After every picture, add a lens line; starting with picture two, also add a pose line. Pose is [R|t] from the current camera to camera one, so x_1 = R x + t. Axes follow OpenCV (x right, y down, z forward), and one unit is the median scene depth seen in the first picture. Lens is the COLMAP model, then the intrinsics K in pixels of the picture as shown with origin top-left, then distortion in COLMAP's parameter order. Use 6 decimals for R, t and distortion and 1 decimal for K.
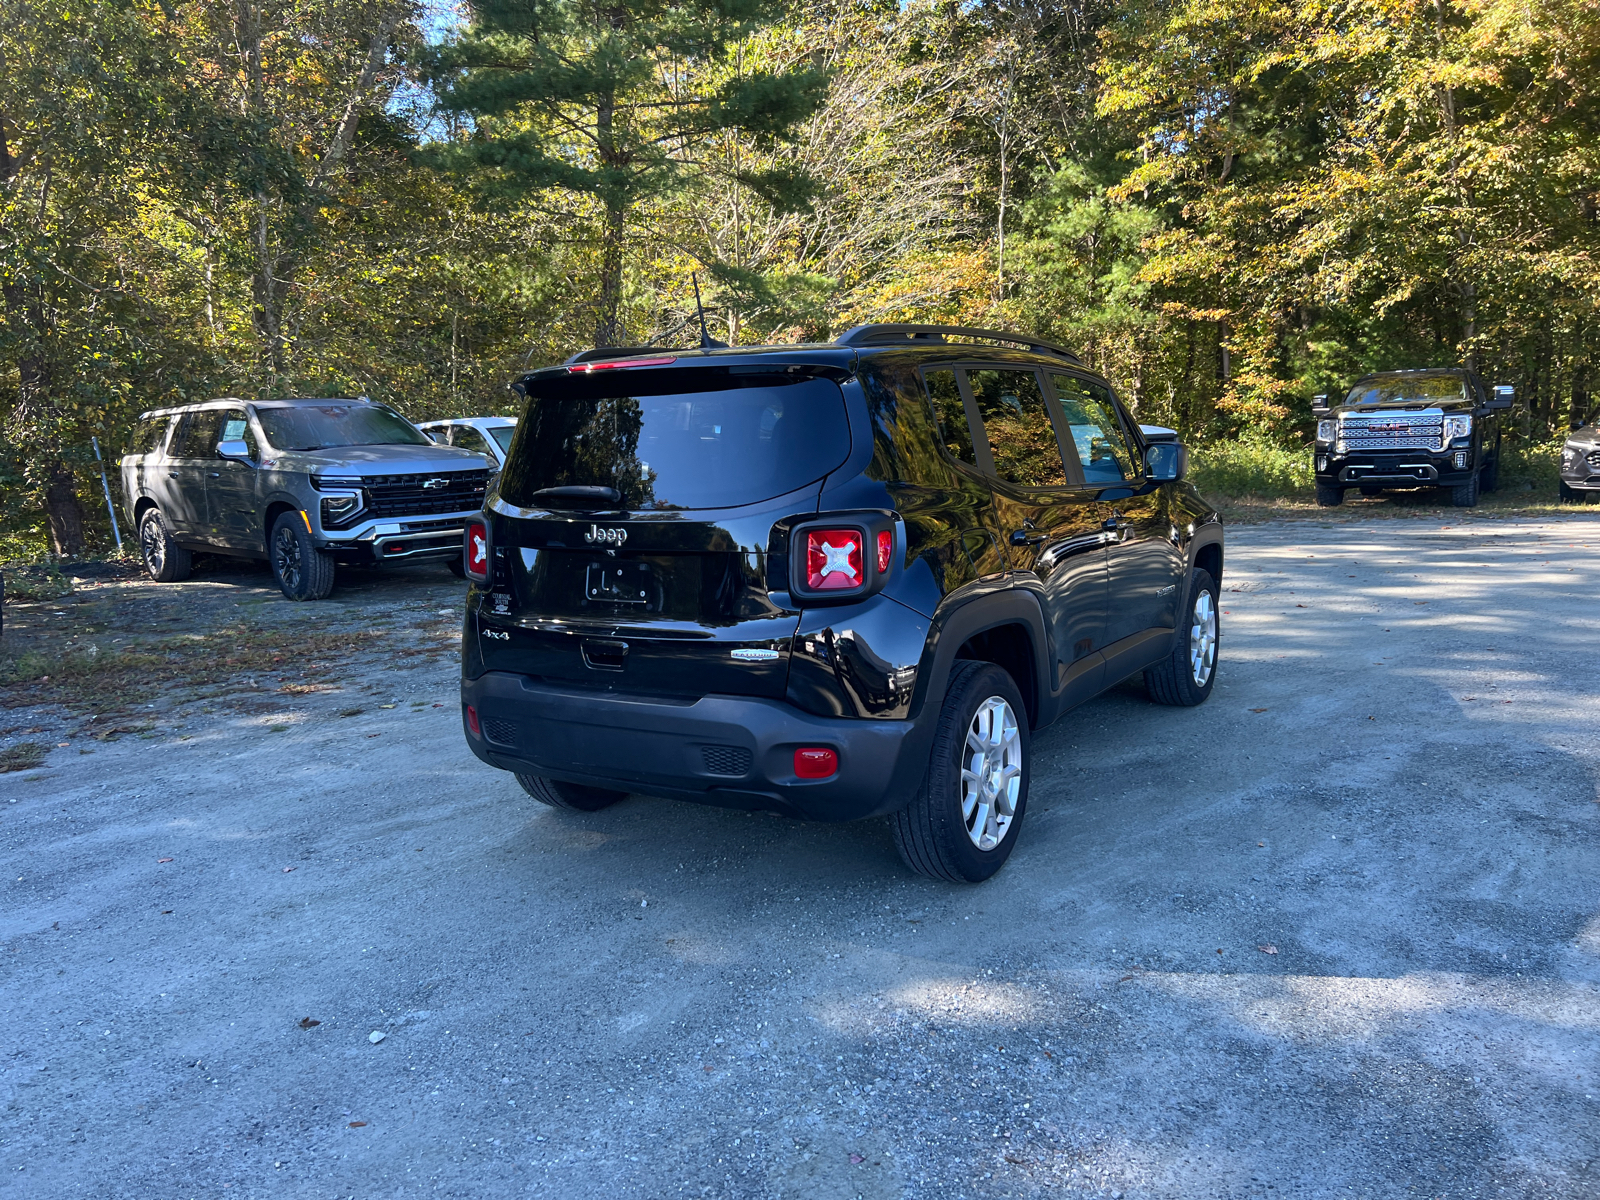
lens RADIAL K [[1214.2, 0, 778.6], [0, 1214.2, 611.3], [0, 0, 1]] dist [0.038966, -0.046017]
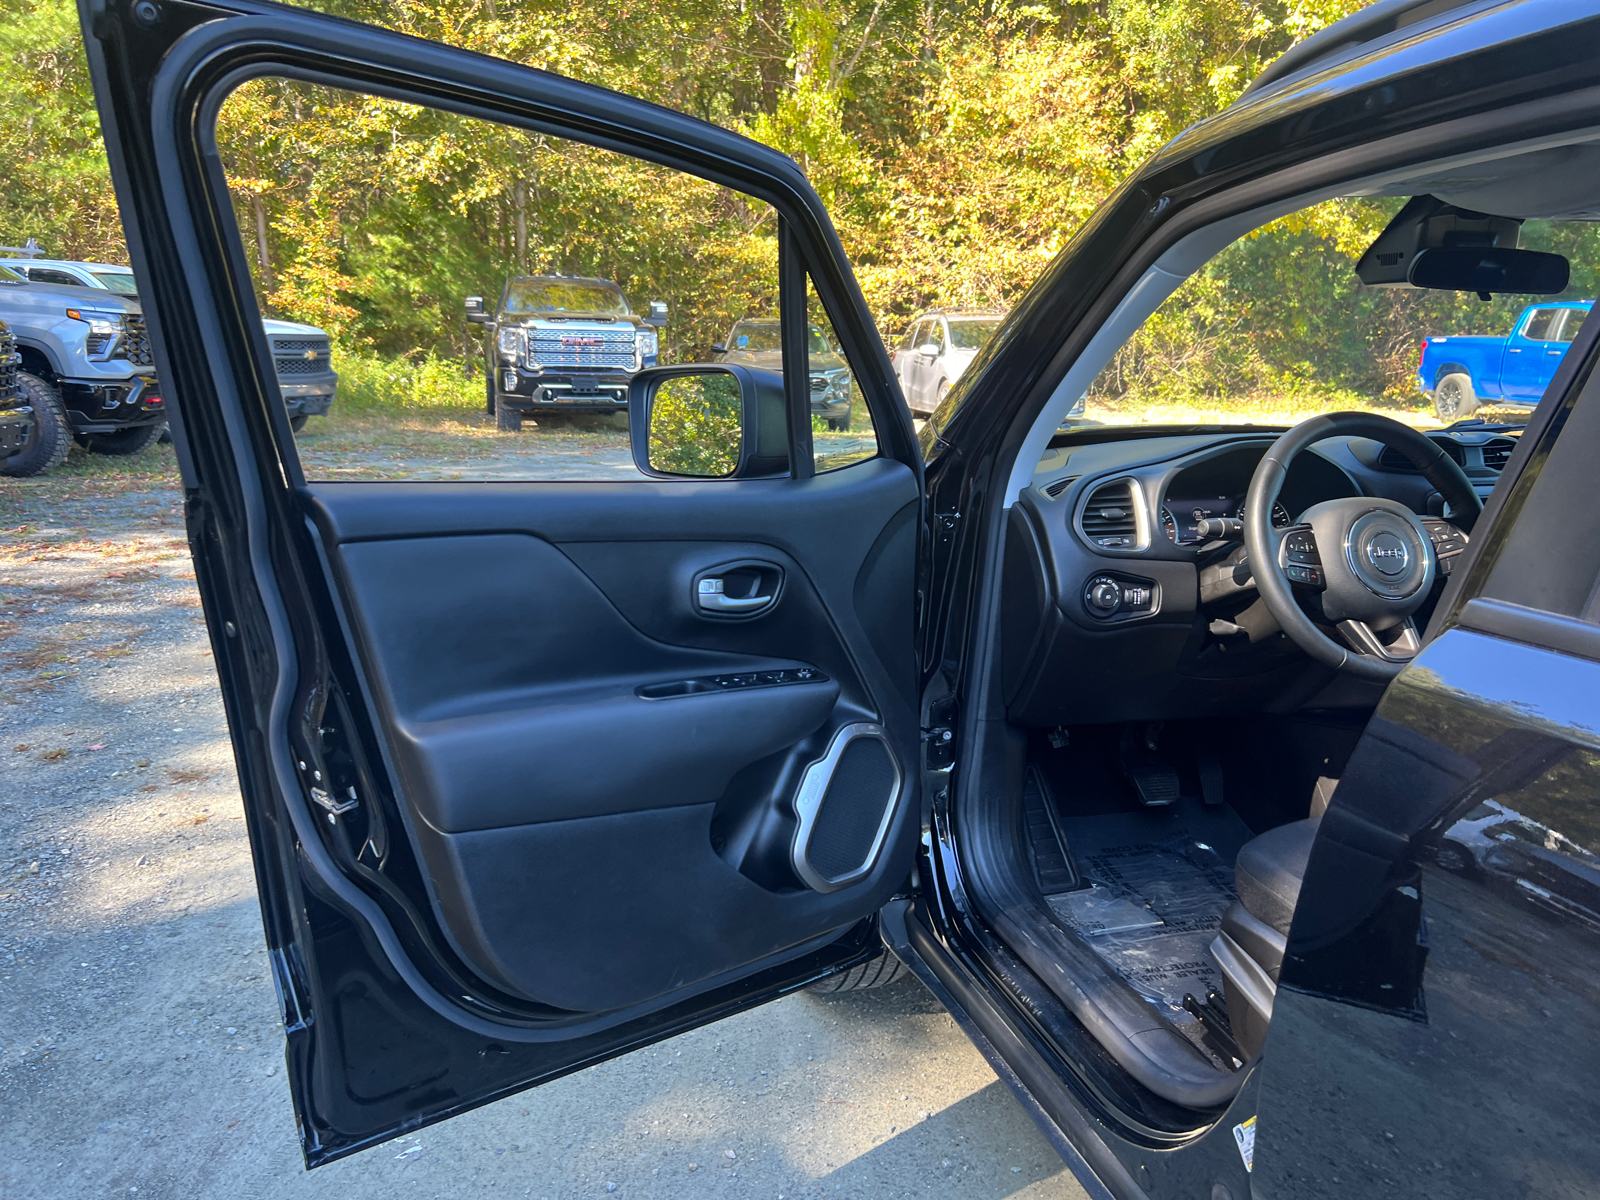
lens RADIAL K [[1214.2, 0, 784.2], [0, 1214.2, 612.2], [0, 0, 1]] dist [0.038966, -0.046017]
pose [[0.660965, -0.119534, 0.740836, -0.050993], [0.062330, 0.992565, 0.104541, -0.027693], [-0.747824, -0.022922, 0.663501, 0.213173]]
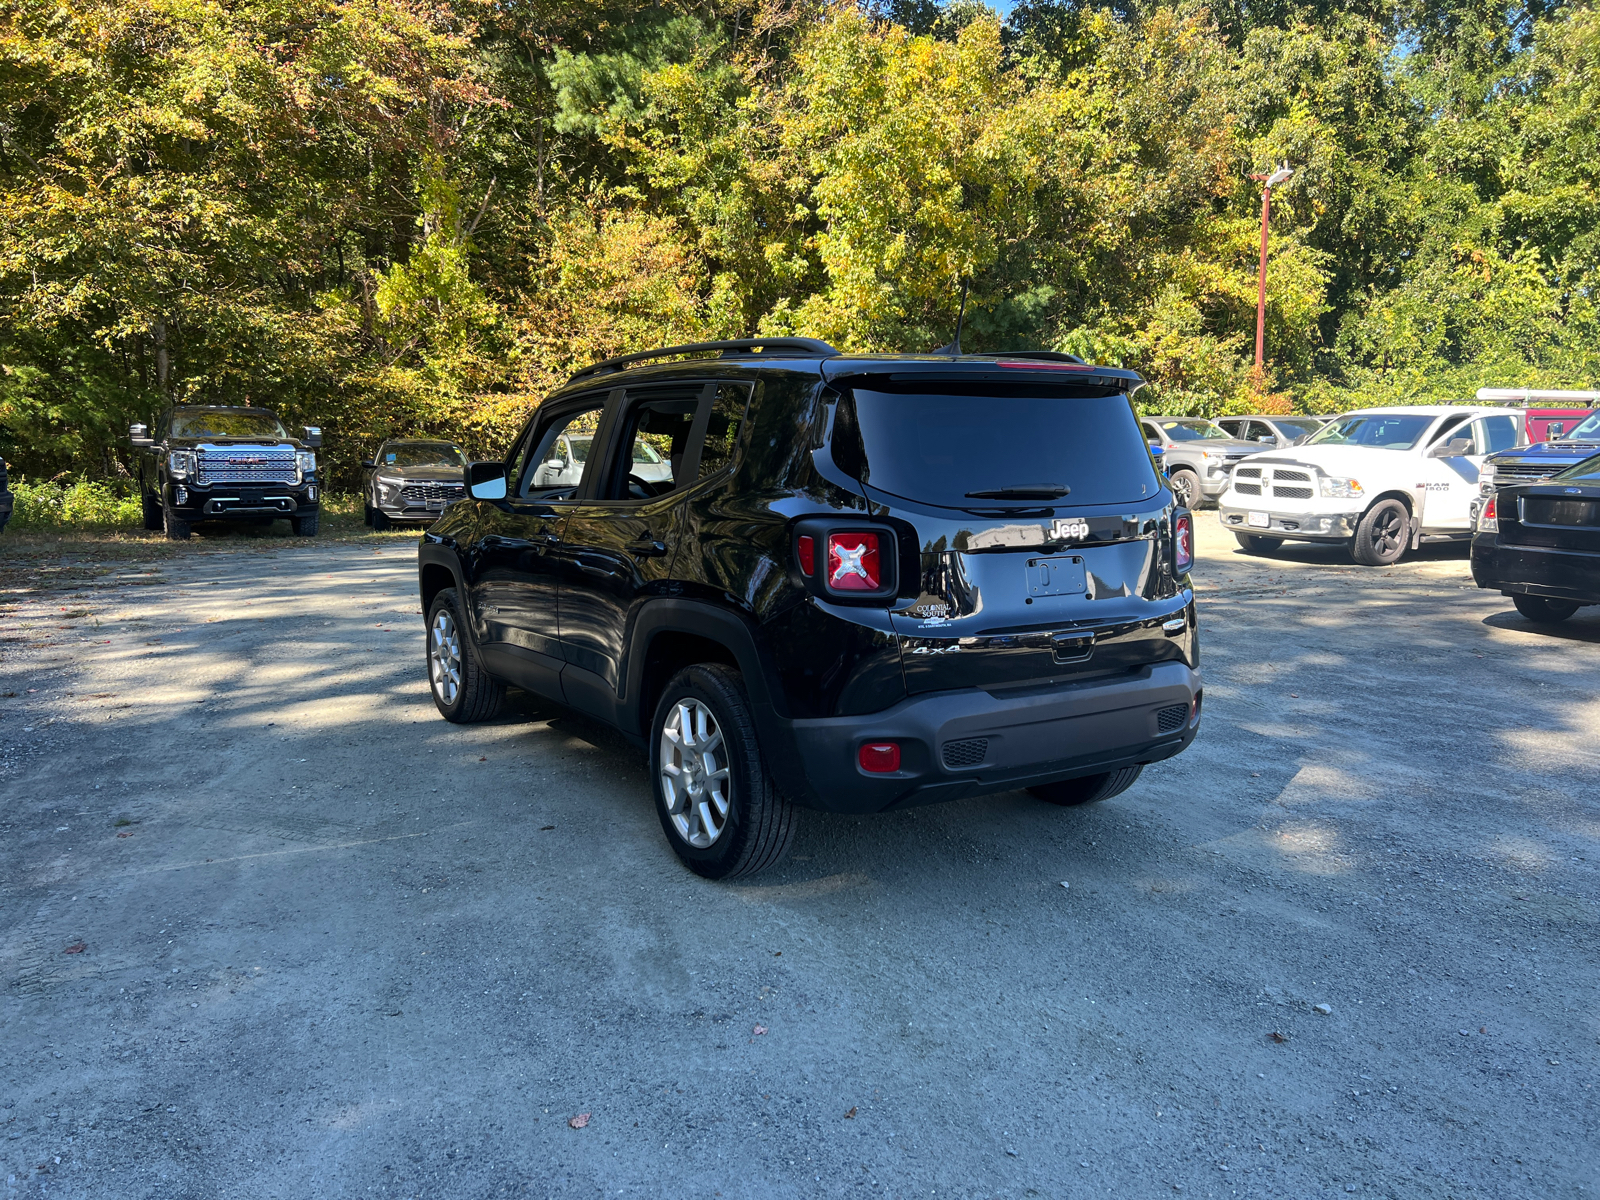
lens RADIAL K [[1214.2, 0, 801.3], [0, 1214.2, 602.8], [0, 0, 1]] dist [0.038966, -0.046017]
pose [[0.413323, -0.074910, 0.907498, -0.169847], [0.111926, 0.993233, 0.031010, -0.008370], [-0.903679, 0.088756, 0.418910, 0.112403]]
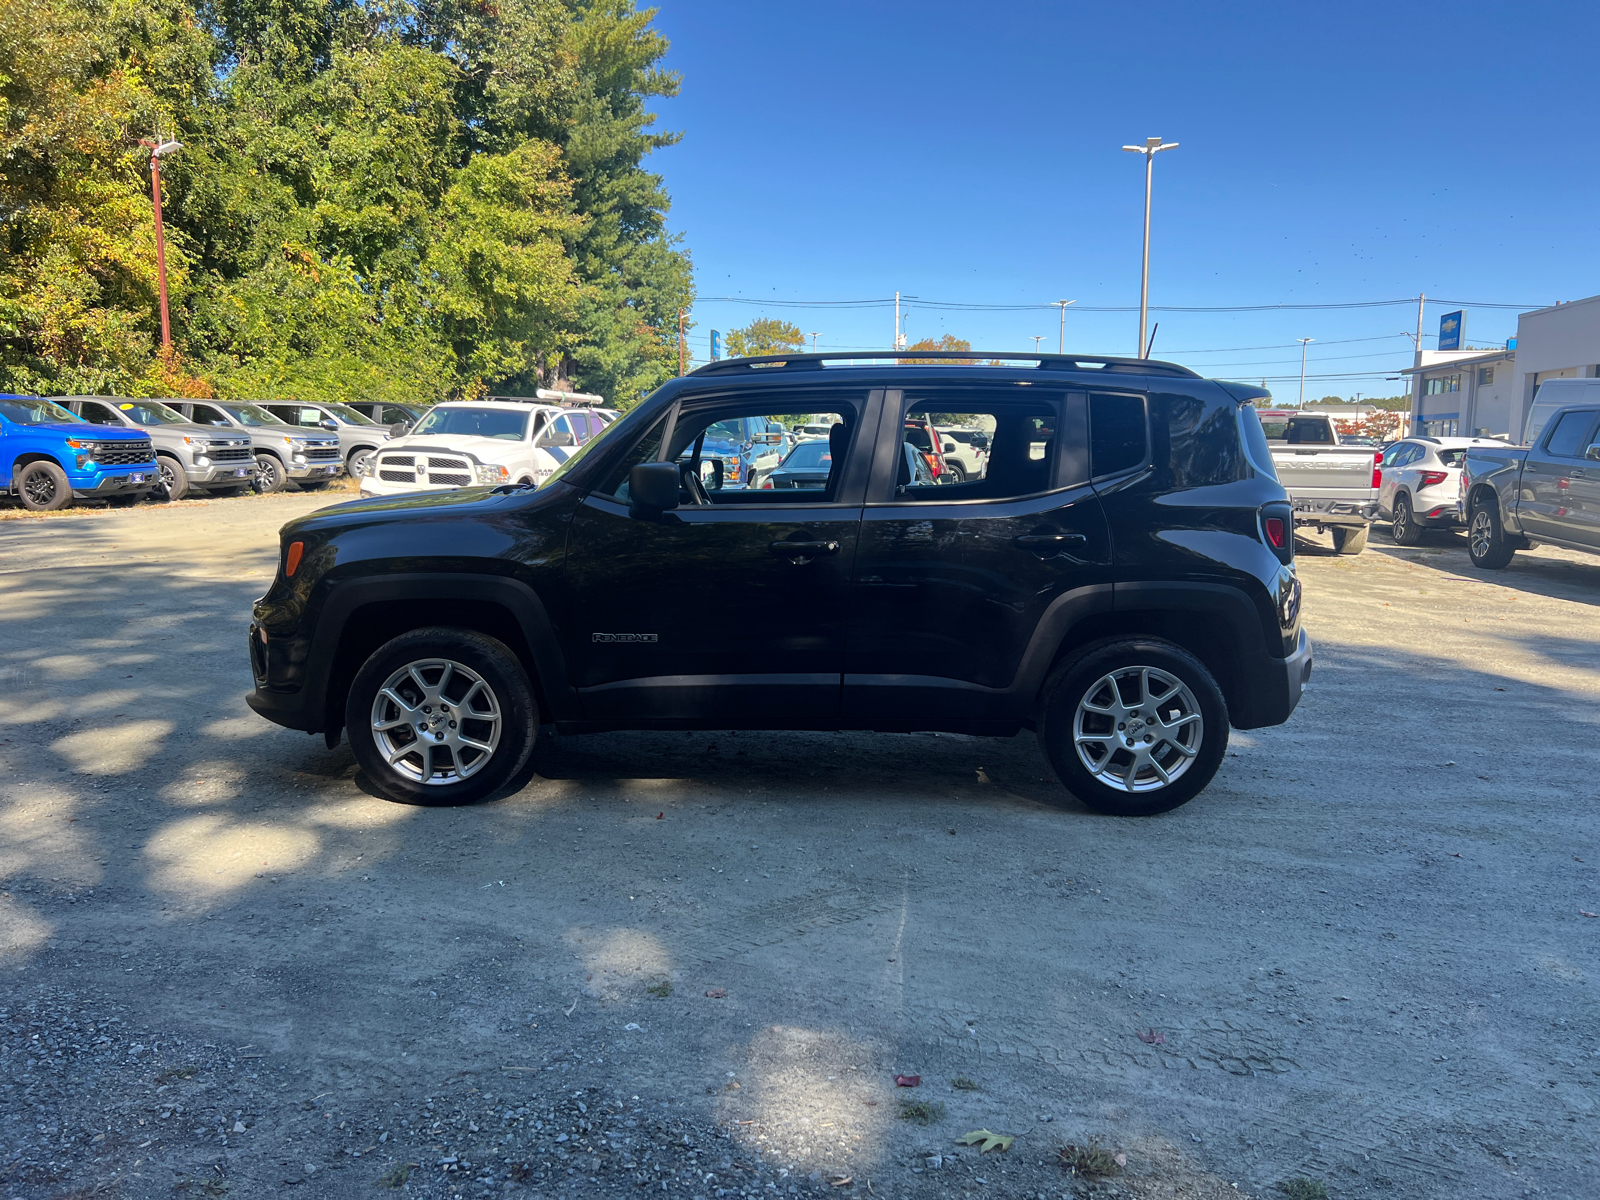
lens RADIAL K [[1198.6, 0, 810.8], [0, 1198.6, 588.8], [0, 0, 1]] dist [0.018620, -0.011096]
pose [[-0.545829, -0.071046, 0.834879, -0.158082], [0.124231, 0.978524, 0.164491, -0.040346], [-0.828636, 0.193502, -0.525281, 0.325395]]
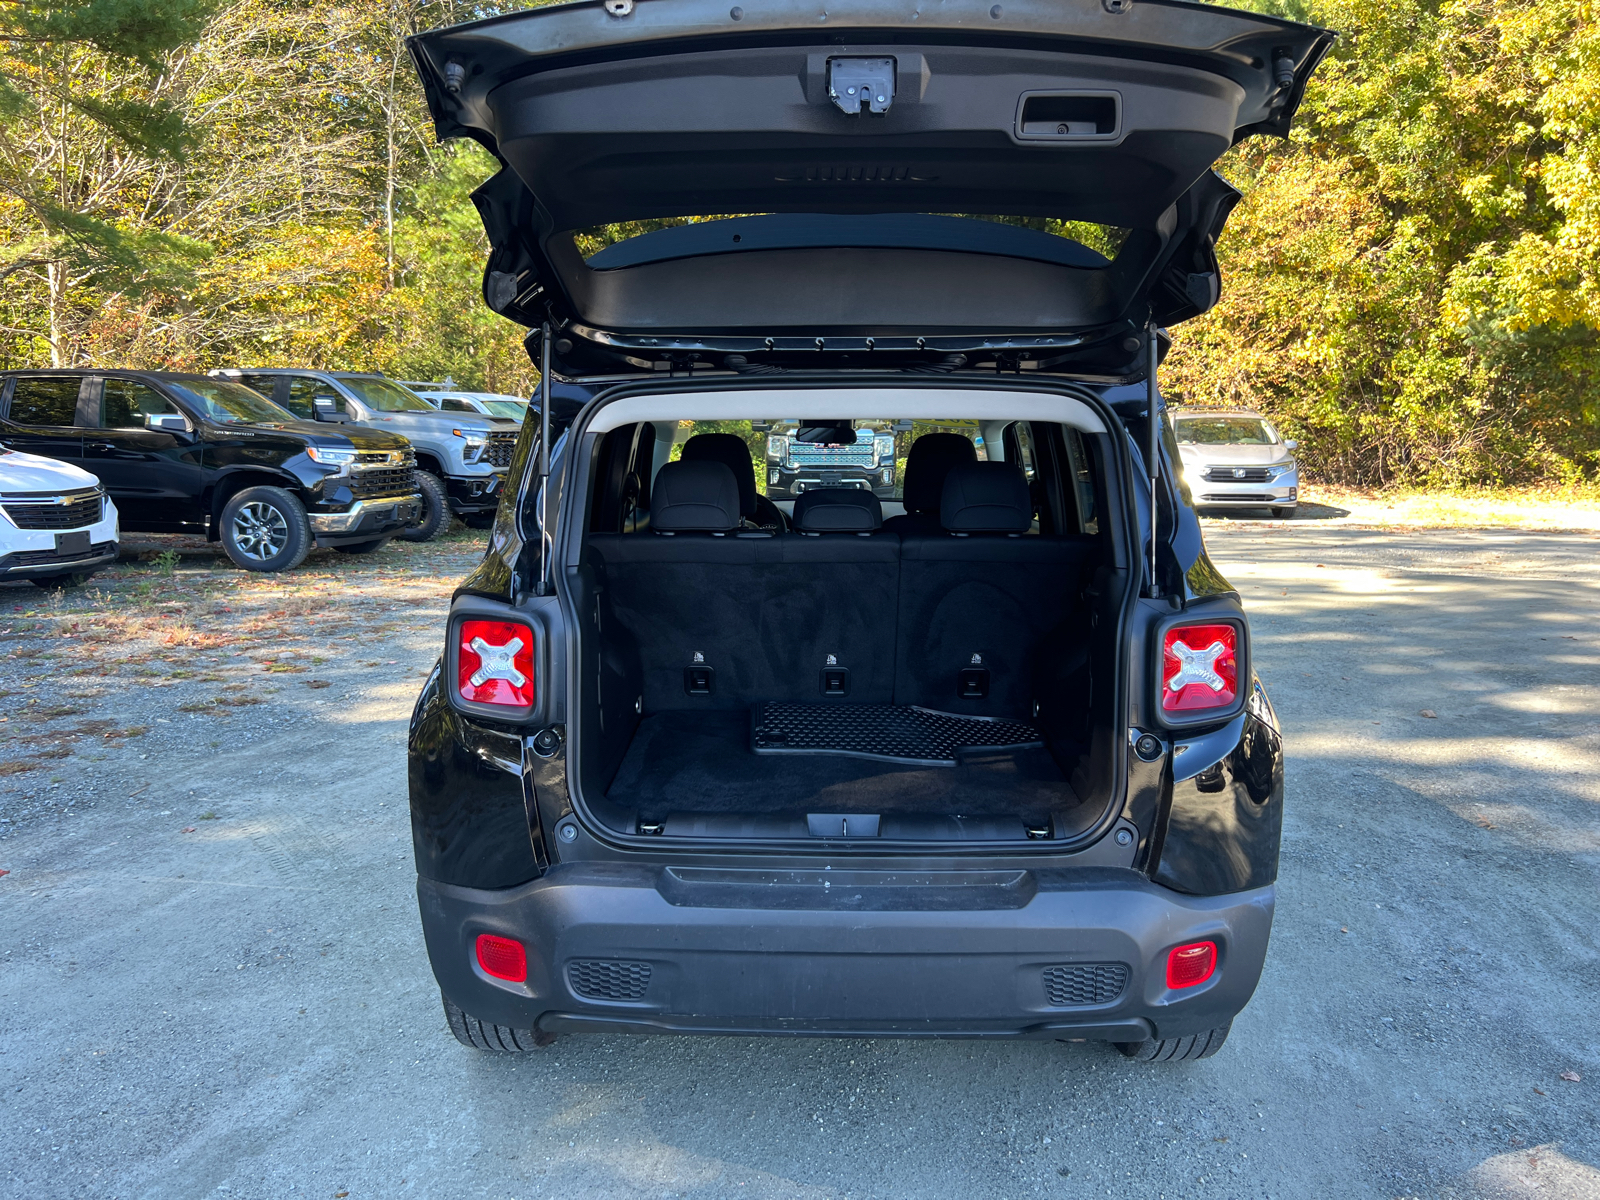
lens RADIAL K [[1214.2, 0, 790.2], [0, 1214.2, 597.8], [0, 0, 1]] dist [0.038966, -0.046017]
pose [[0.851517, -0.036775, 0.523035, -0.069664], [0.041252, 0.999144, 0.003091, -0.012679], [-0.522701, 0.018944, 0.852305, 0.070596]]
